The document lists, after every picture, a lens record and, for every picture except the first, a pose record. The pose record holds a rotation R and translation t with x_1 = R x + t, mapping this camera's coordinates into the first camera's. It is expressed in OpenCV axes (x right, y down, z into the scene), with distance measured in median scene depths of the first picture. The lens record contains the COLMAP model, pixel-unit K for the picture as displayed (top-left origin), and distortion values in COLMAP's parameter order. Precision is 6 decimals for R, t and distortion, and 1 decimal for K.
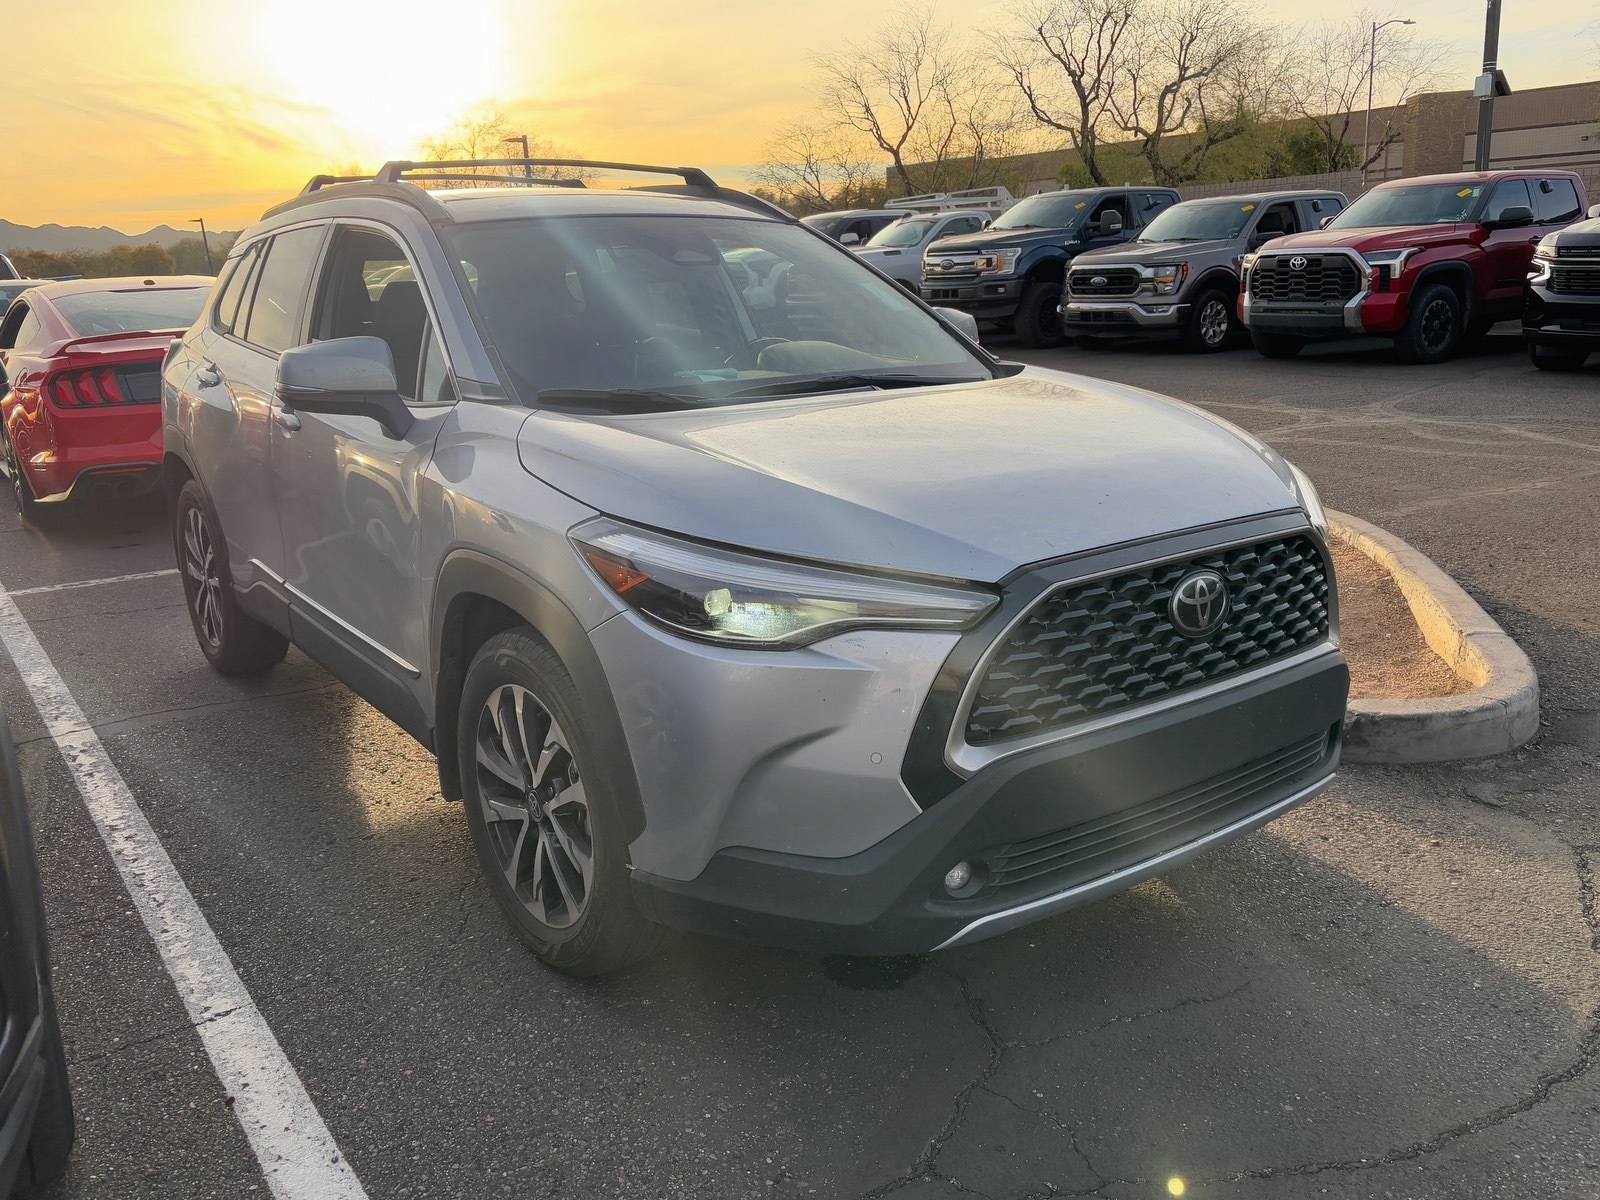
lens RADIAL K [[1295.4, 0, 797.1], [0, 1295.4, 598.3], [0, 0, 1]] dist [-0.005869, 0.001885]
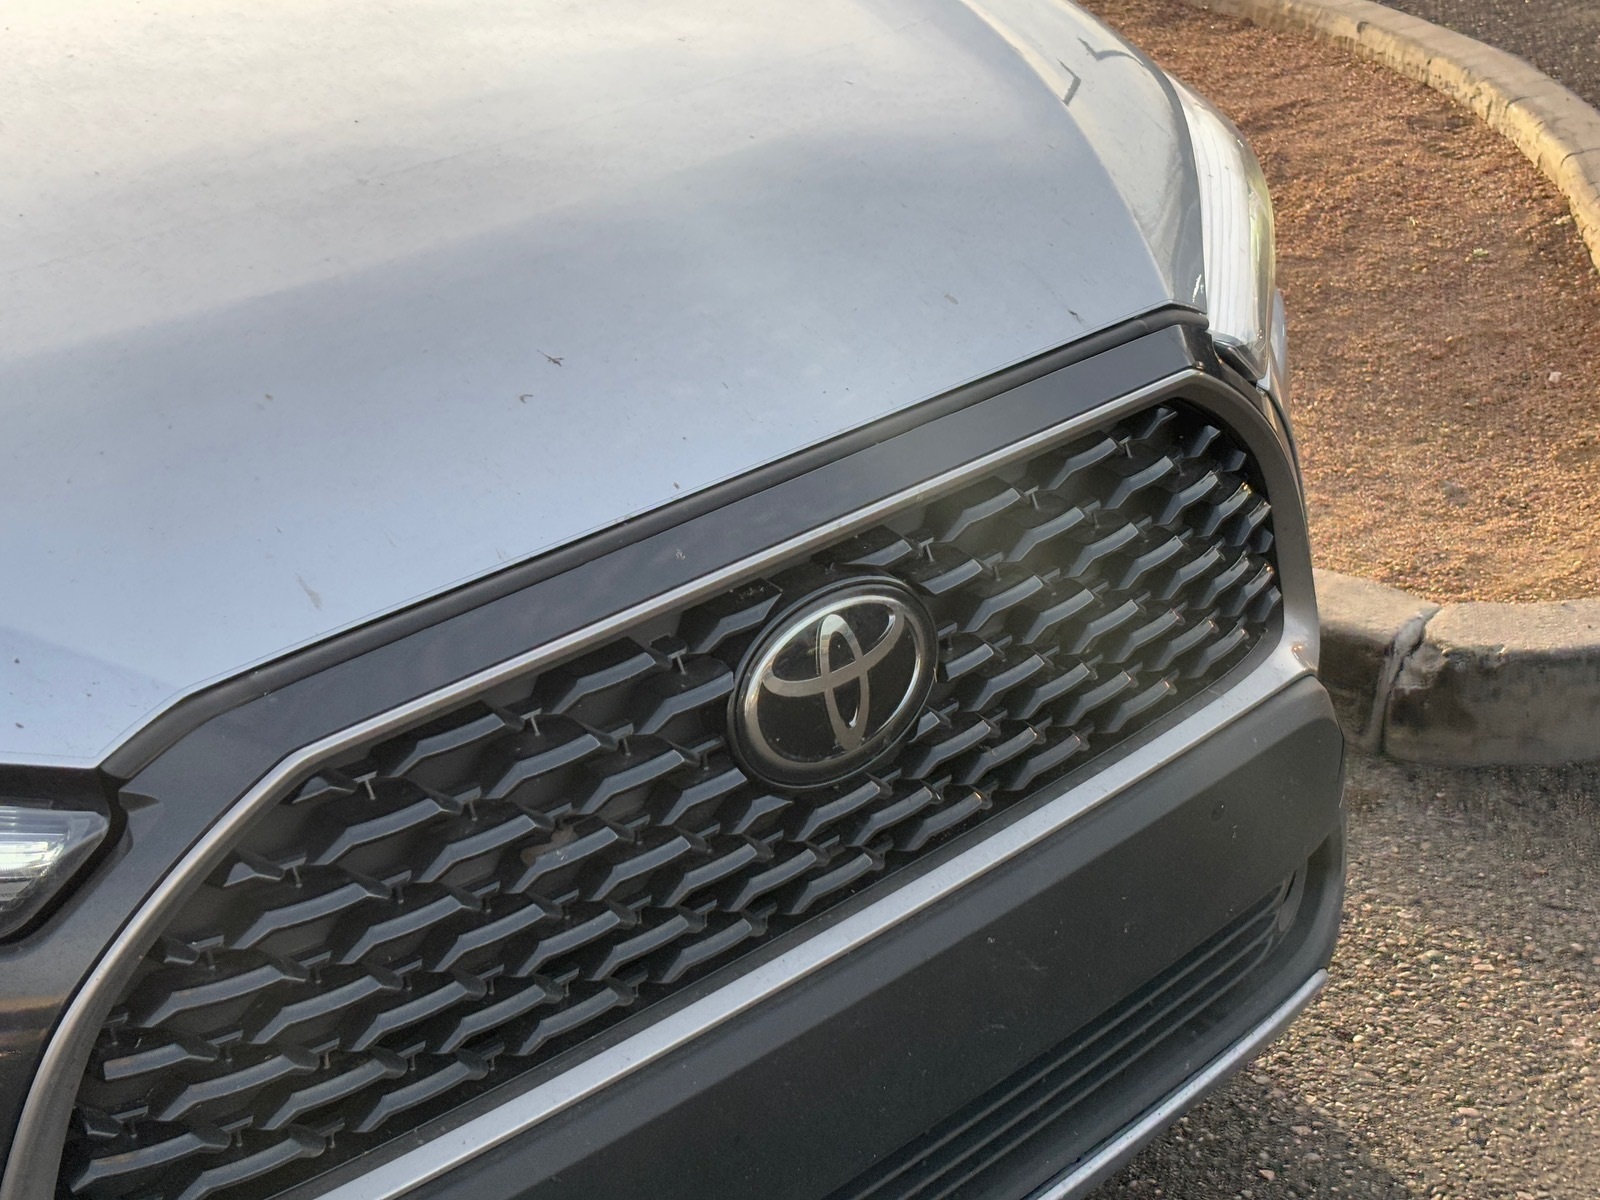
lens RADIAL K [[2596.5, 0, 800.9], [0, 2596.5, 600.9], [0, 0, 1]] dist [0.057880, 0.000000]
pose [[0.991184, -0.086239, 0.100583, 0.232833], [0.067451, 0.981869, 0.177153, -0.134243], [-0.114037, -0.168807, 0.979030, 0.343345]]
